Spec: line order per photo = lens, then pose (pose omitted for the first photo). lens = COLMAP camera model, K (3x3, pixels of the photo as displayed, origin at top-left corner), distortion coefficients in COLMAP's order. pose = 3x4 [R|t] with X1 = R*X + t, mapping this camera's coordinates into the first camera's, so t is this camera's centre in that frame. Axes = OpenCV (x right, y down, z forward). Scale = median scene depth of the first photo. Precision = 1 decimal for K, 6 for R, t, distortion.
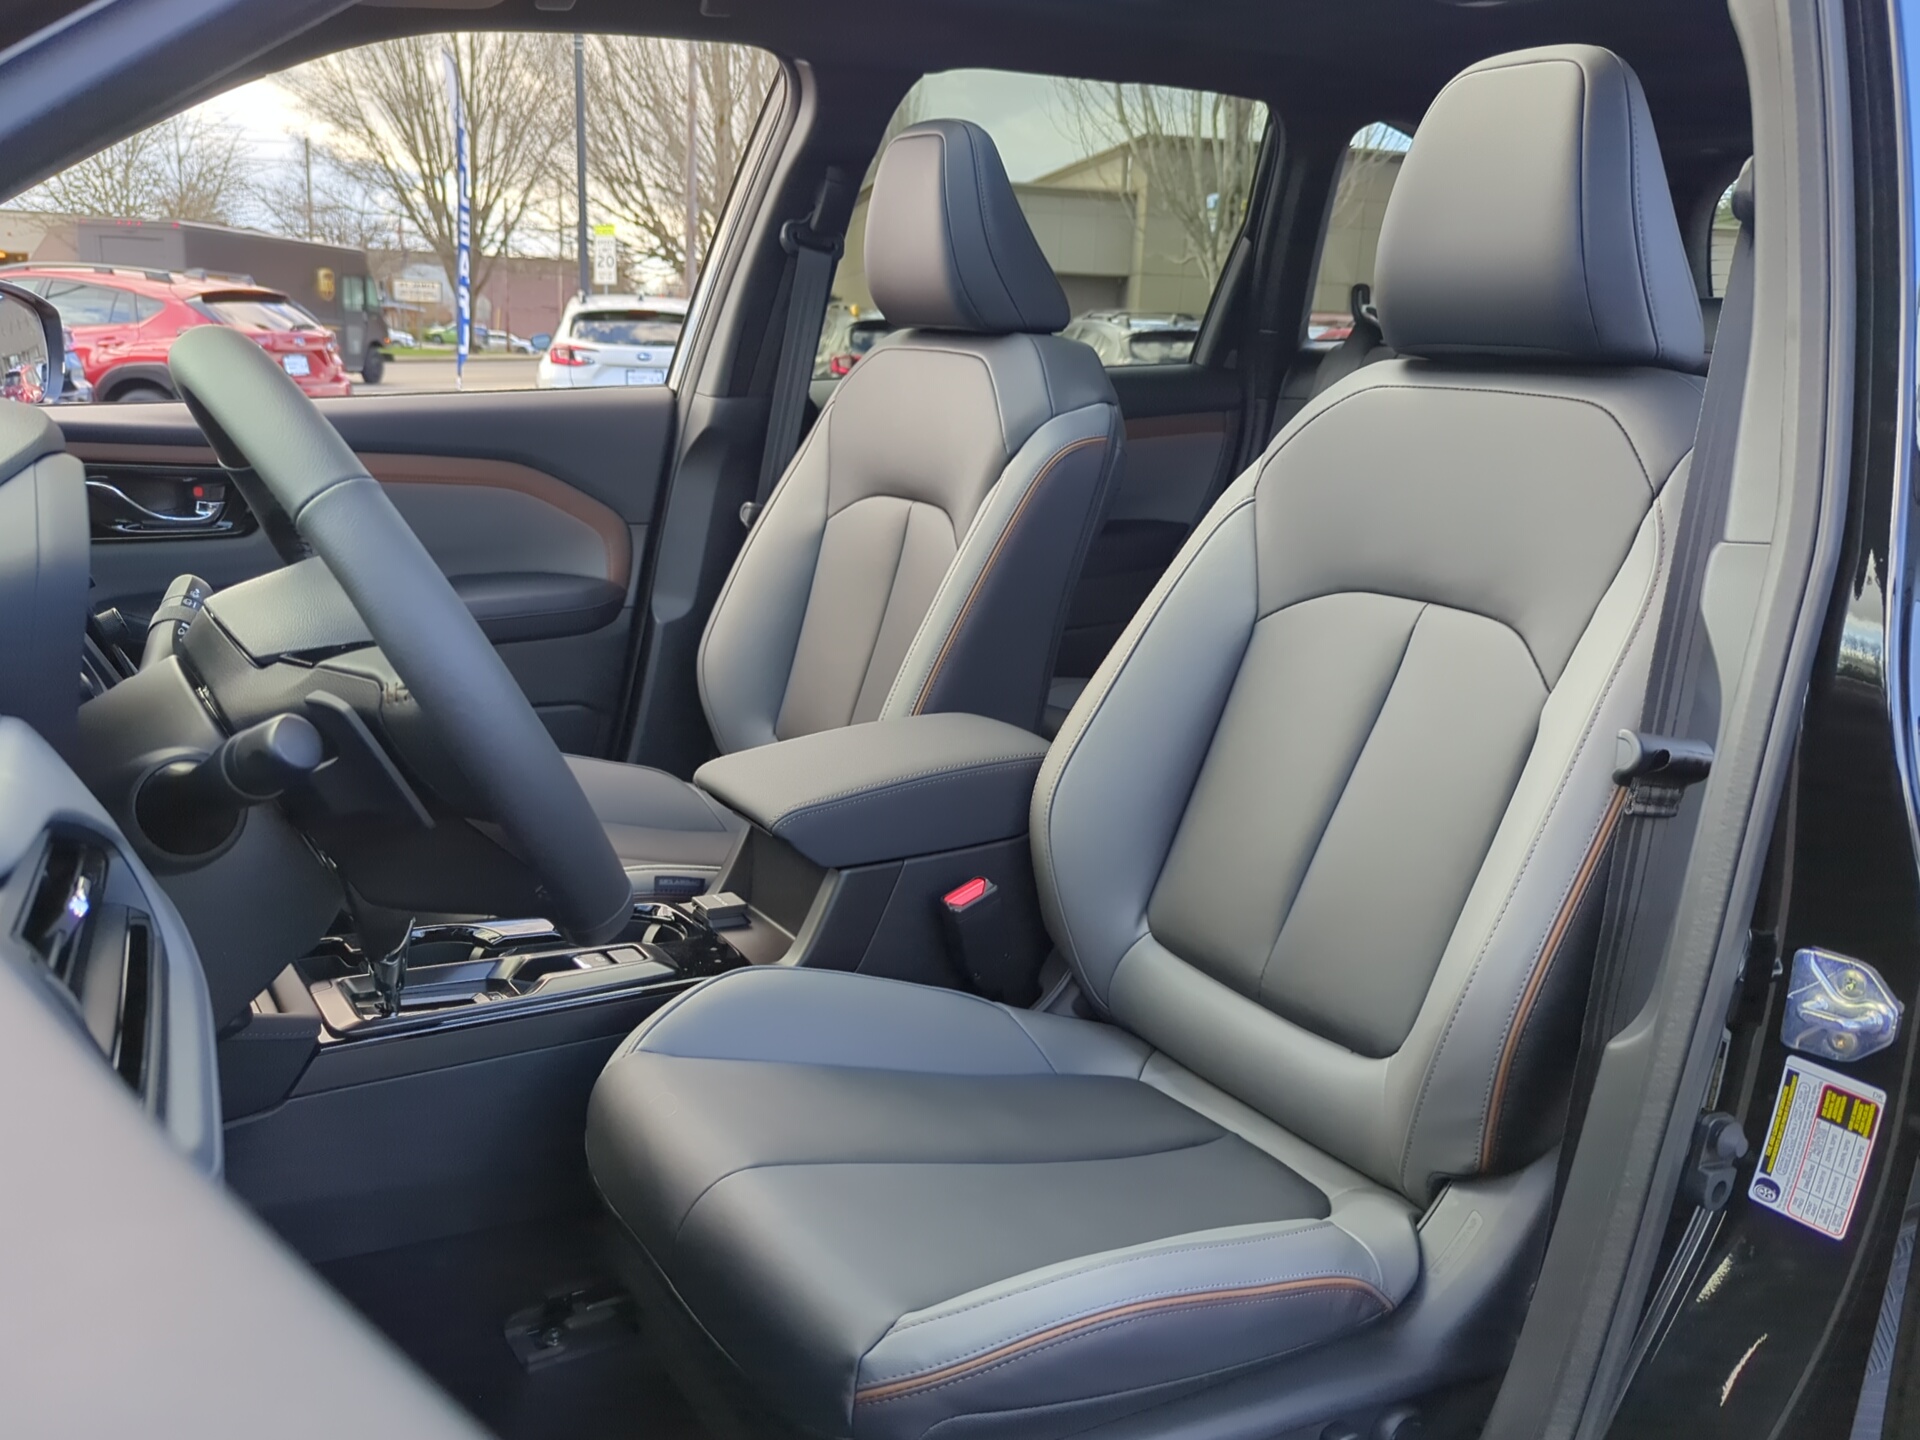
lens RADIAL K [[1563.2, 0, 907.6], [0, 1563.2, 784.9], [0, 0, 1]] dist [0.005494, 0.079850]
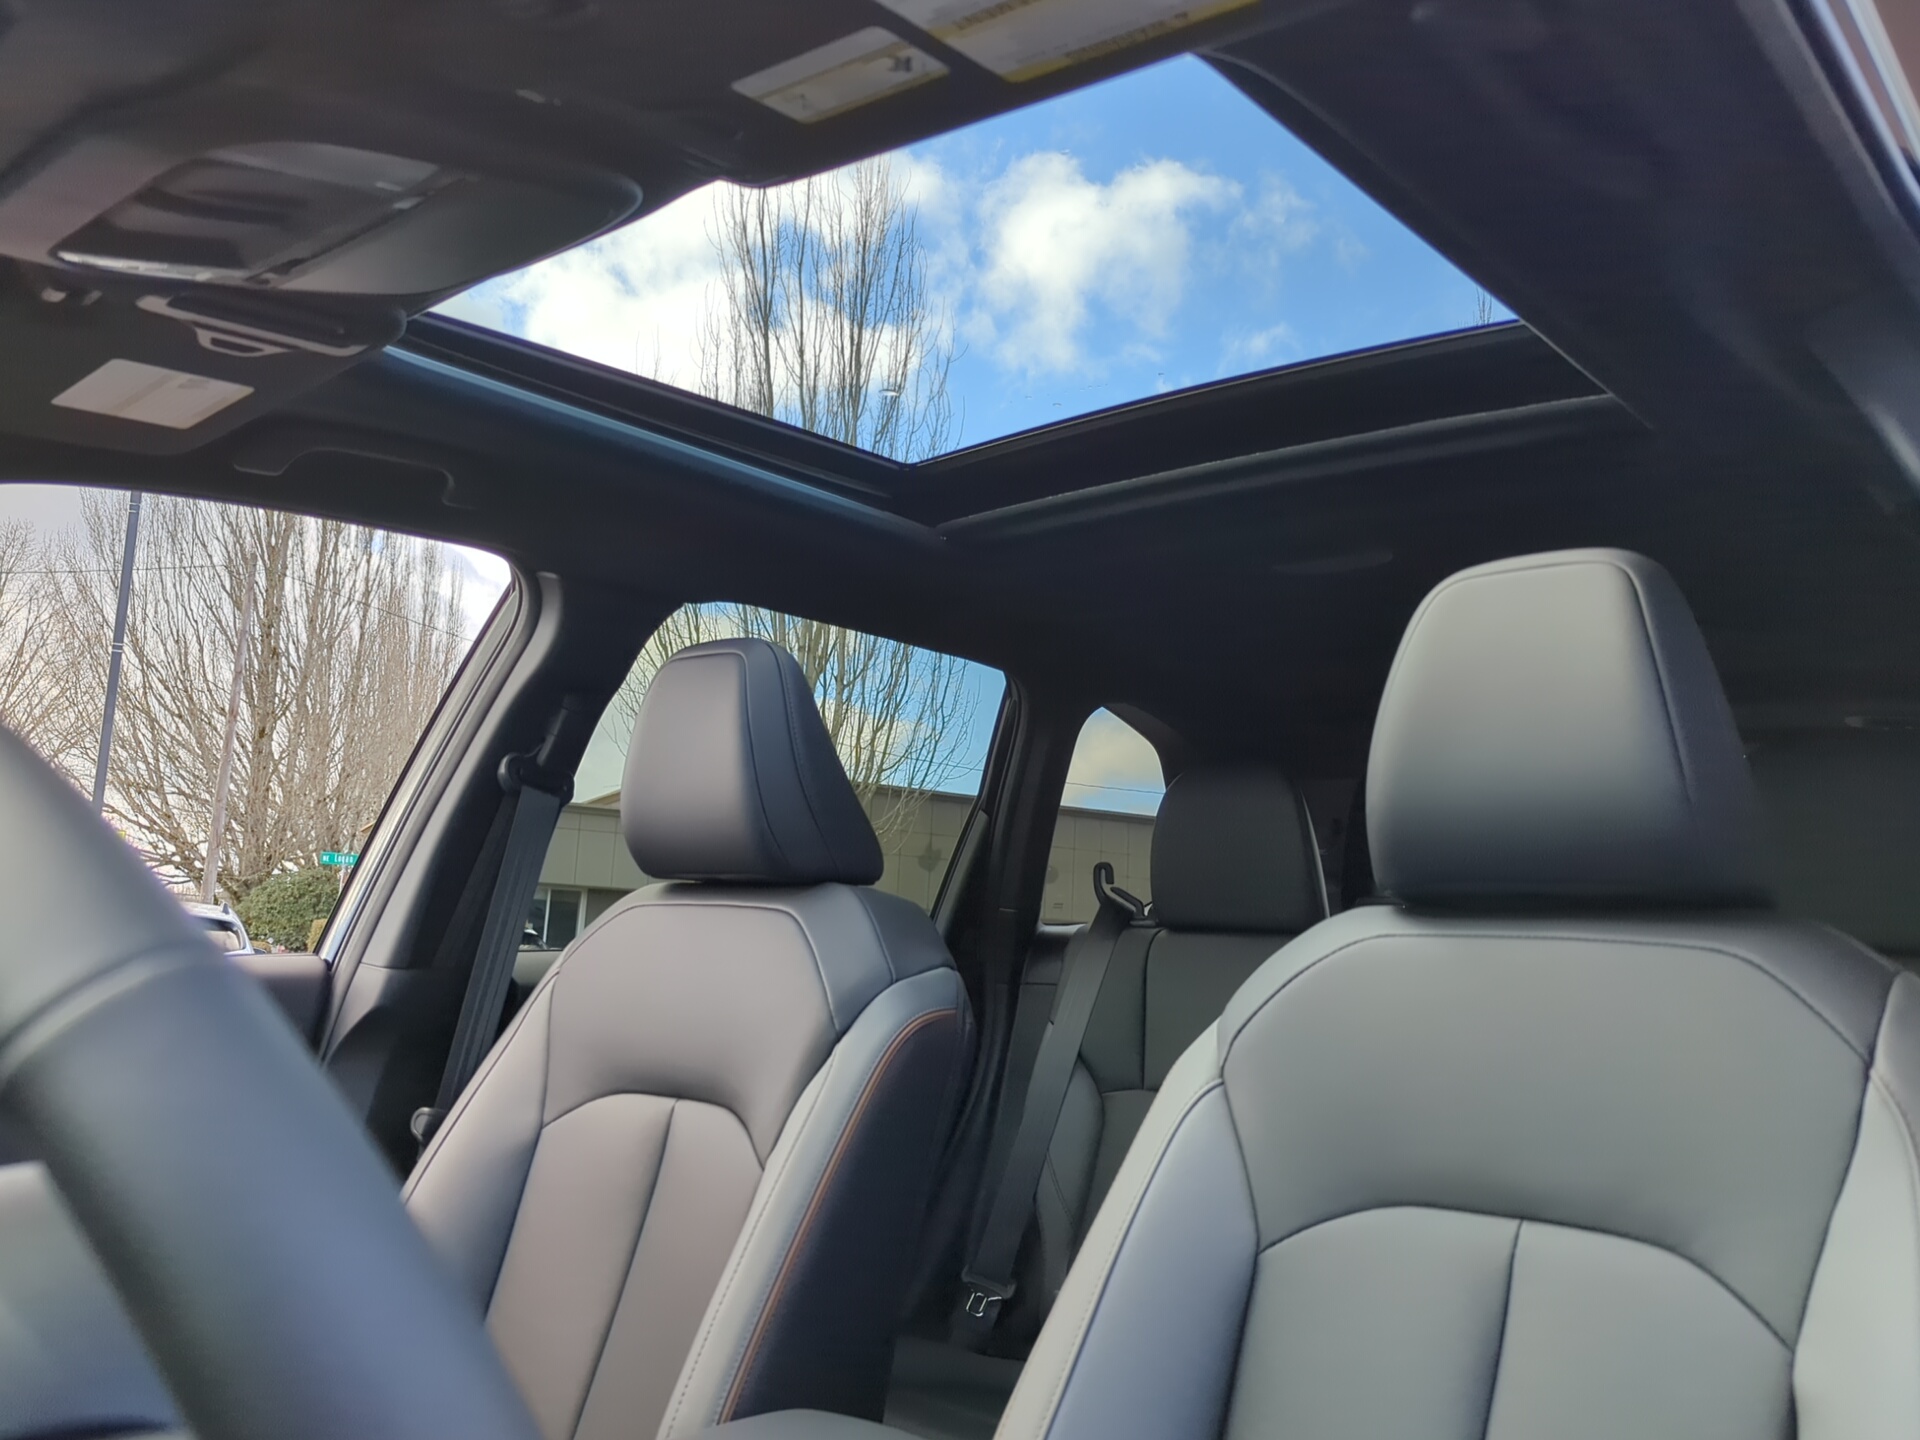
lens RADIAL K [[1560.9, 0, 961.2], [0, 1560.9, 776.7], [0, 0, 1]] dist [-0.001819, -0.004646]
pose [[0.947180, 0.044964, 0.317534, -0.090763], [0.080244, 0.925399, -0.370402, -0.027722], [-0.310501, 0.376318, 0.872911, 0.191233]]
